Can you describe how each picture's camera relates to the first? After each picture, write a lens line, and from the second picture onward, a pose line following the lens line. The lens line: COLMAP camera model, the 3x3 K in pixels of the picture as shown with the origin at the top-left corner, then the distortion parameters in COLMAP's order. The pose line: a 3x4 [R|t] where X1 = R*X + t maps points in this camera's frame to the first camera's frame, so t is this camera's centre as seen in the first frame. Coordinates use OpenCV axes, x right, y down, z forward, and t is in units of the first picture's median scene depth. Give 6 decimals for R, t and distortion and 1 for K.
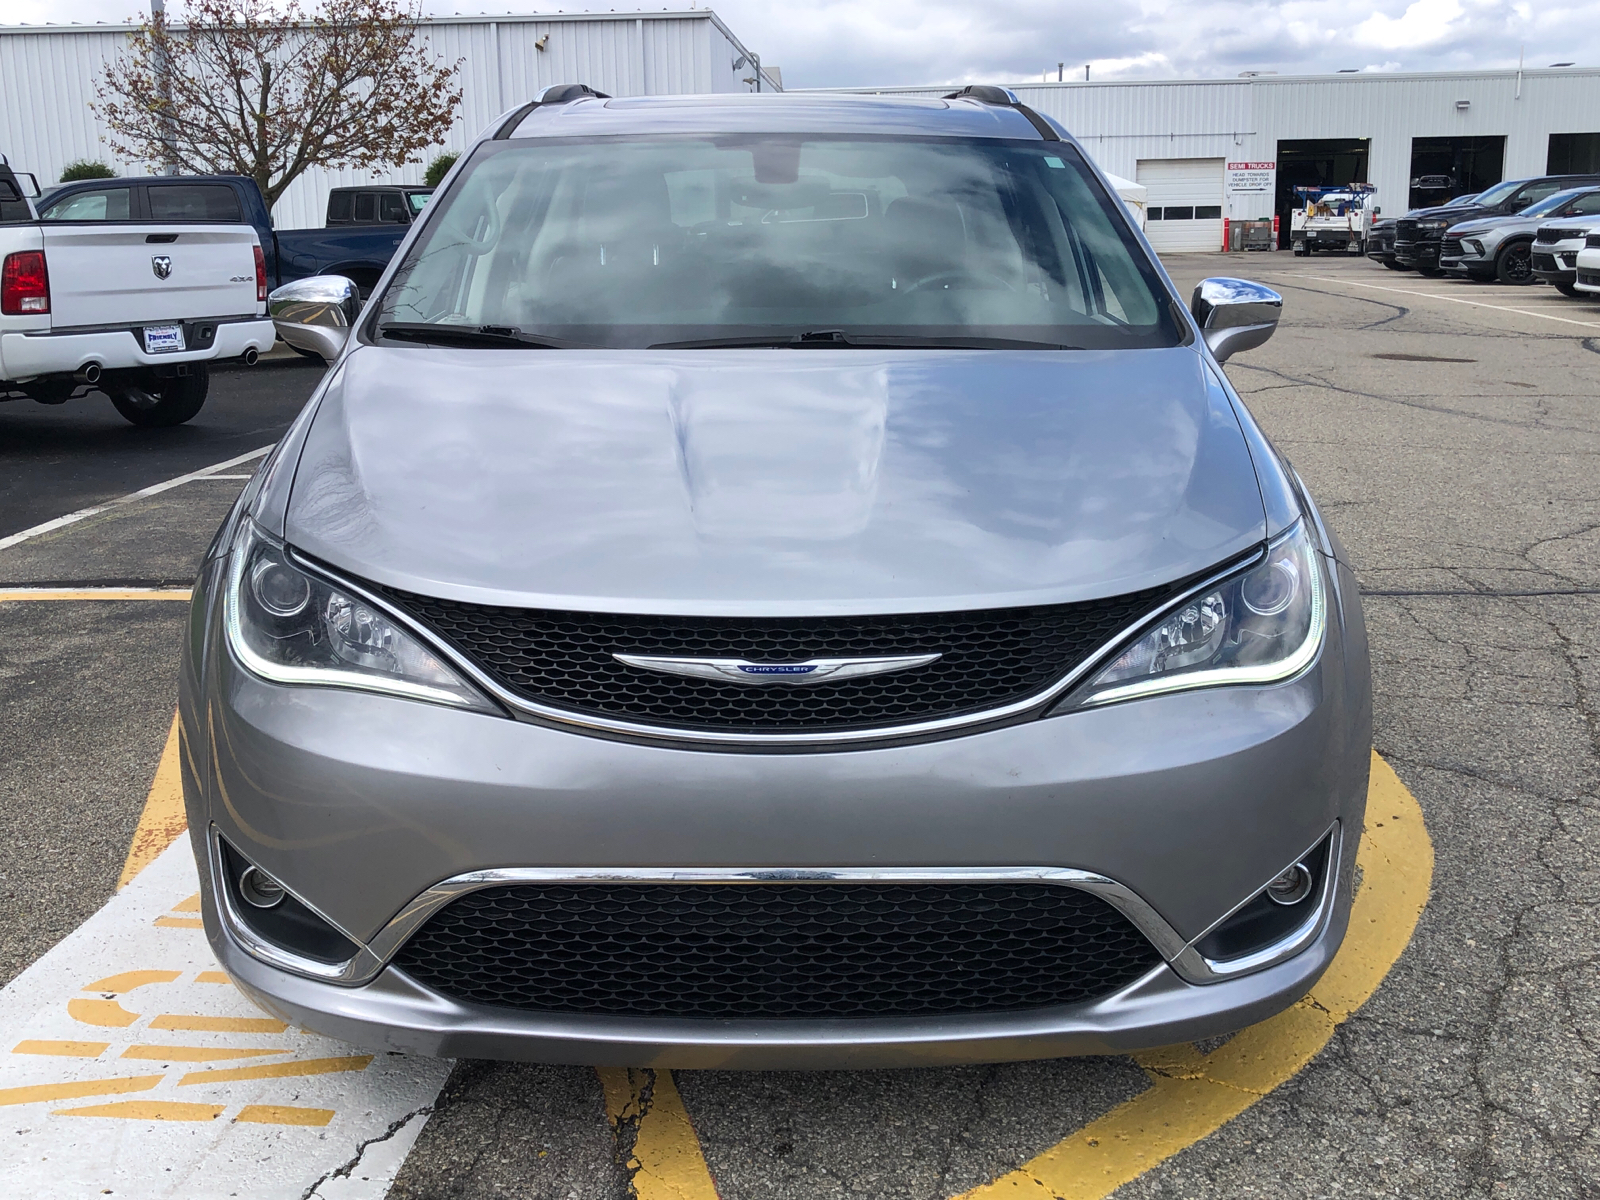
lens RADIAL K [[1649.5, 0, 798.1], [0, 1649.5, 597.5], [0, 0, 1]] dist [0.007280, 0.000000]
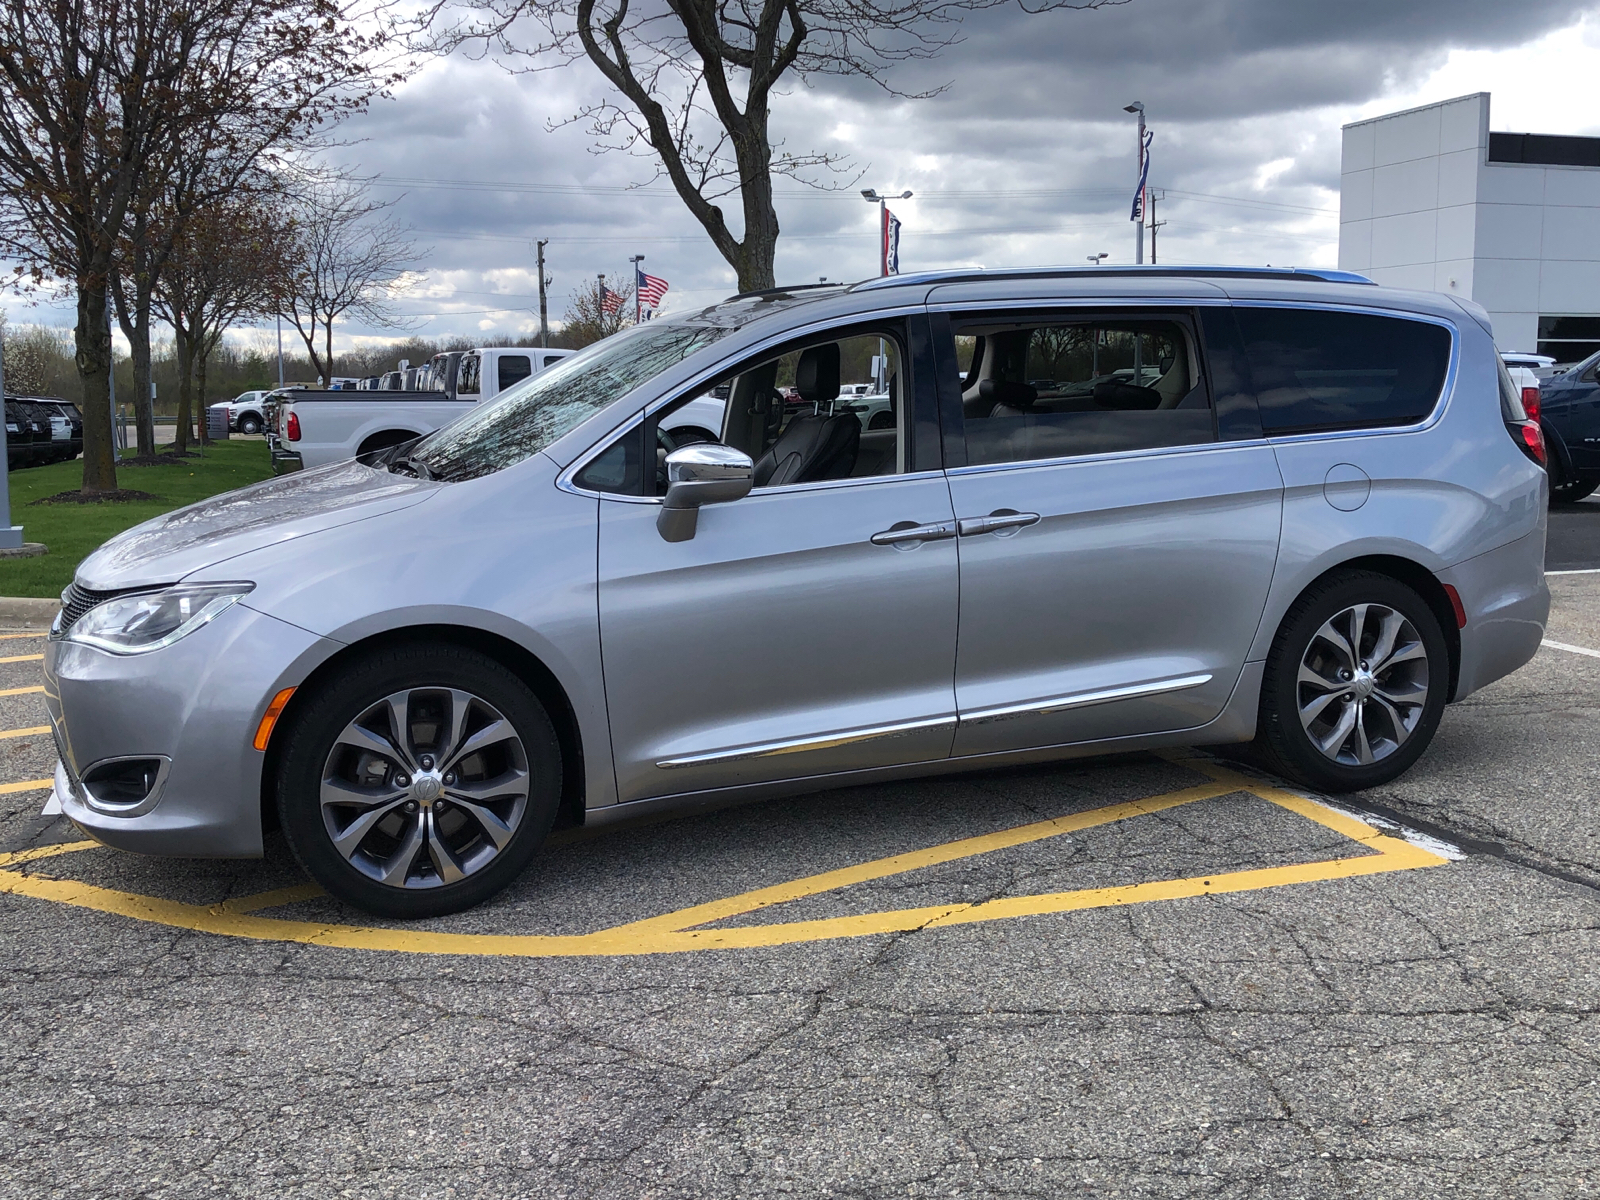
lens RADIAL K [[1649.5, 0, 791.1], [0, 1649.5, 595.9], [0, 0, 1]] dist [0.007280, 0.000000]
pose [[0.356196, 0.131214, -0.925153, 1.971514], [-0.197931, 0.978219, 0.062534, -0.241641], [0.913207, 0.160842, 0.374409, 0.880498]]
